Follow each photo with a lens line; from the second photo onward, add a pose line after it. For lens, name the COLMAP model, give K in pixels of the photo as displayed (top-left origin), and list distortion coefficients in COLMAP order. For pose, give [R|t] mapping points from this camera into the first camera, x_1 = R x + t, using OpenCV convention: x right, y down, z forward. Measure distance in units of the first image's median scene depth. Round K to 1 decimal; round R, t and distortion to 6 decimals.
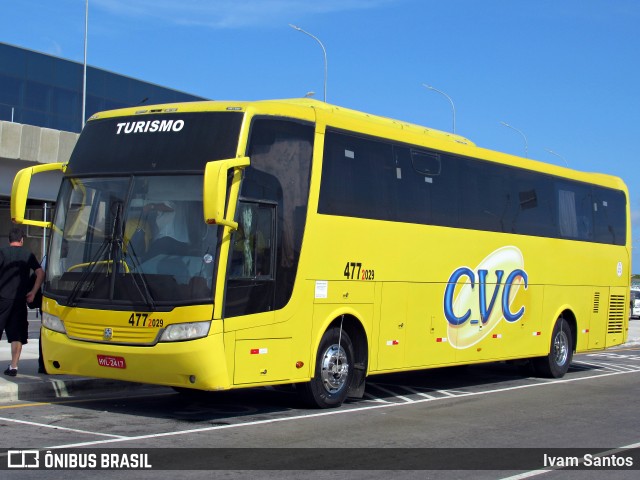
lens RADIAL K [[1183.6, 0, 320.0], [0, 1183.6, 240.0], [0, 0, 1]] dist [0.024832, -0.024805]
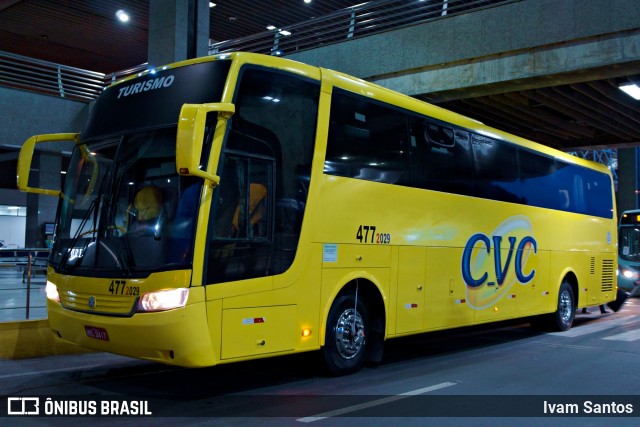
lens RADIAL K [[690.8, 0, 320.0], [0, 690.8, 213.5], [0, 0, 1]] dist [-0.028191, -0.008922]
pose [[0.994405, -0.026178, -0.102340, 0.051331], [0.022584, 0.999092, -0.036120, 0.030172], [0.103193, 0.033607, 0.994093, 0.444563]]
